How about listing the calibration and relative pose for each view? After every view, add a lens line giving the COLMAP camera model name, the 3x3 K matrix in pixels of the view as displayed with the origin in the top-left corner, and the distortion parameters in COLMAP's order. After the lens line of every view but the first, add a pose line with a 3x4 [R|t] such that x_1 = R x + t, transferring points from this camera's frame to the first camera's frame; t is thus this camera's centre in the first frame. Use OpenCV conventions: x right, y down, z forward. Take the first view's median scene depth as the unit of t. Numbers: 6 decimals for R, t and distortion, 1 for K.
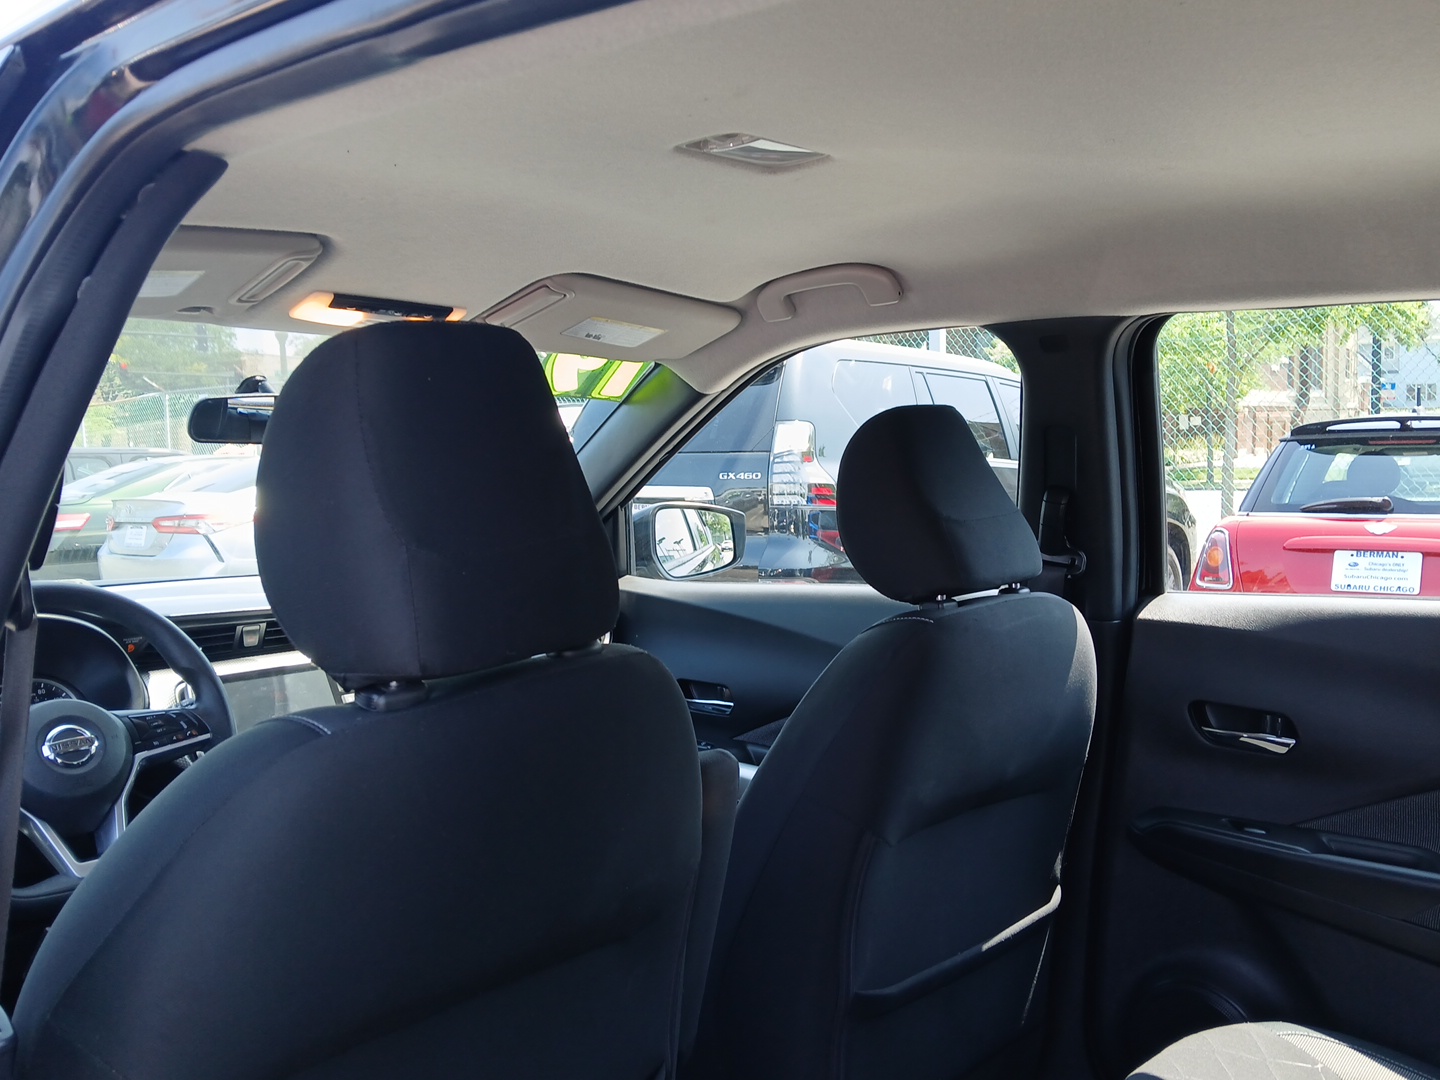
lens RADIAL K [[1287.5, 0, 720.0], [0, 1287.5, 540.0], [0, 0, 1]] dist [-0.010657, -0.027822]
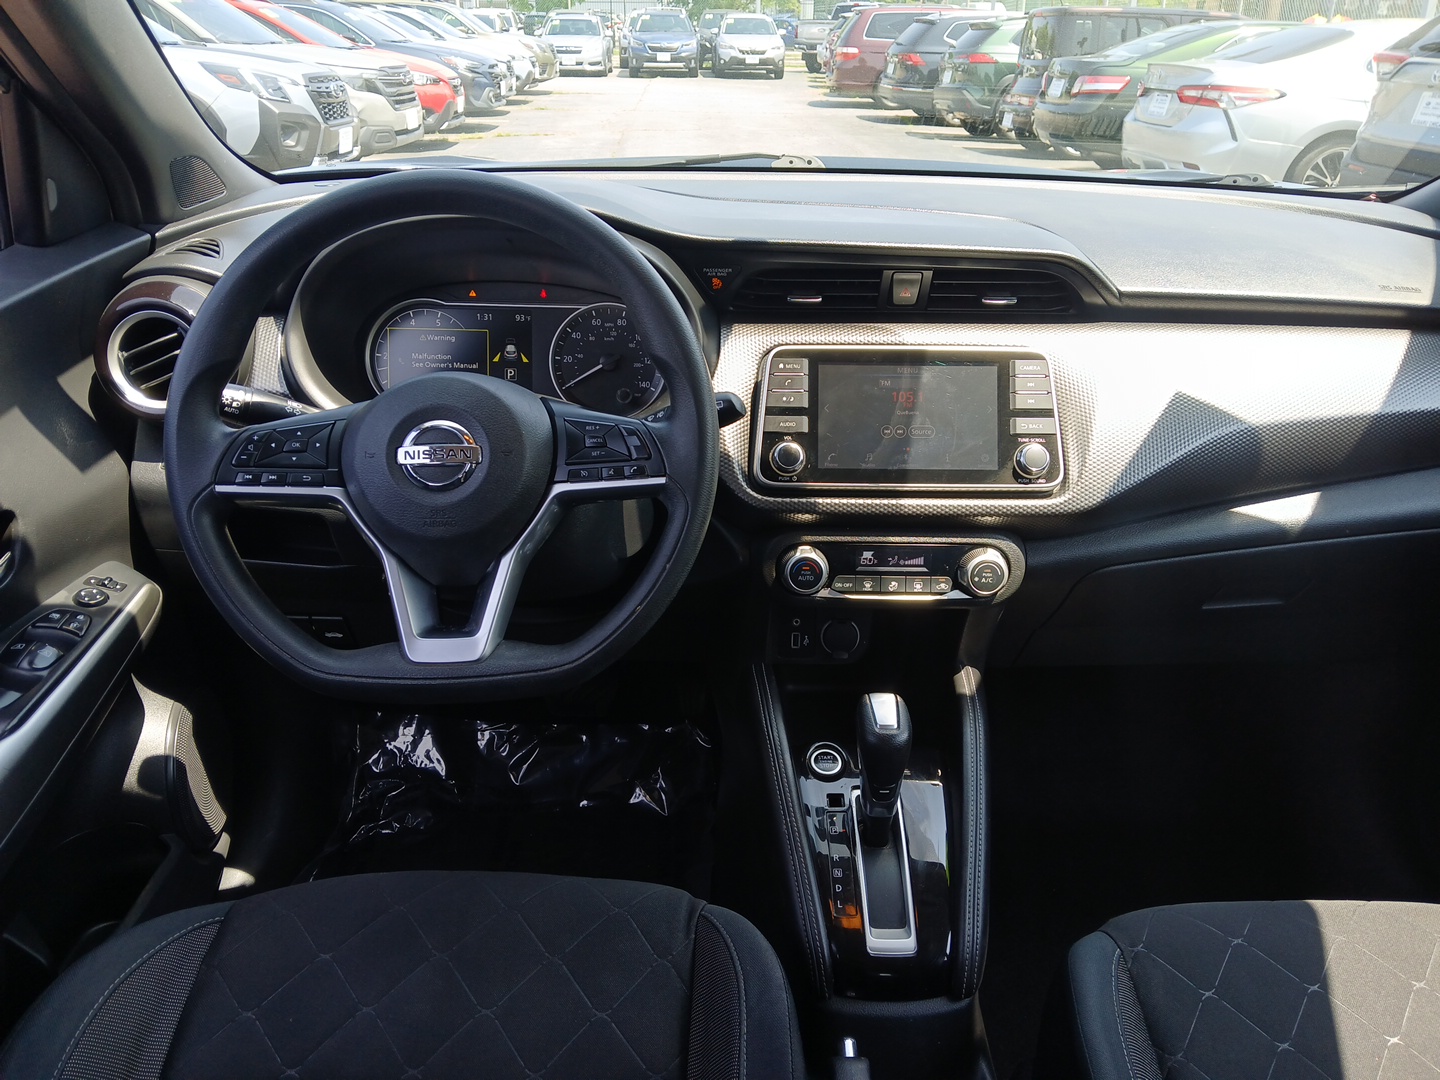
lens RADIAL K [[1089.3, 0, 749.0], [0, 1089.3, 547.4], [0, 0, 1]] dist [-0.038727, -0.003609]
pose [[0.674058, 0.342101, -0.654685, -0.017094], [-0.069527, 0.911741, 0.404840, -0.011981], [0.735399, -0.227367, 0.638352, 0.360791]]
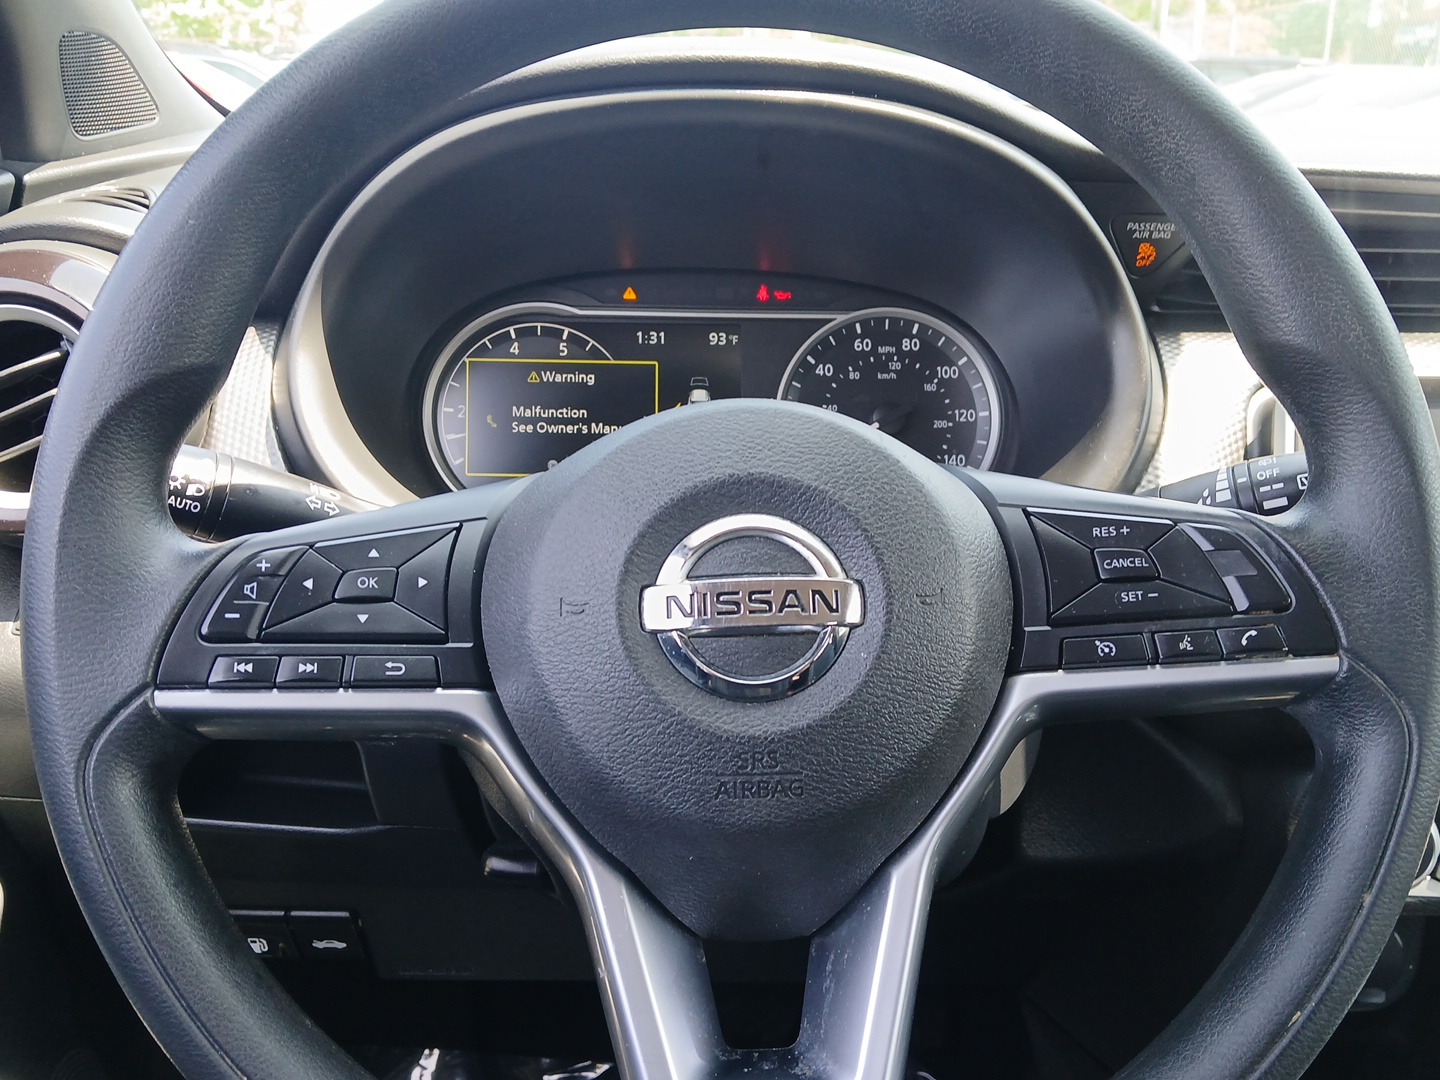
lens RADIAL K [[1287.5, 0, 720.0], [0, 1287.5, 540.0], [0, 0, 1]] dist [-0.010657, -0.027822]
pose [[0.681296, 0.249309, -0.688244, -0.165152], [-0.059110, 0.955881, 0.287744, 0.038132], [0.729617, -0.155356, 0.665975, 0.397008]]
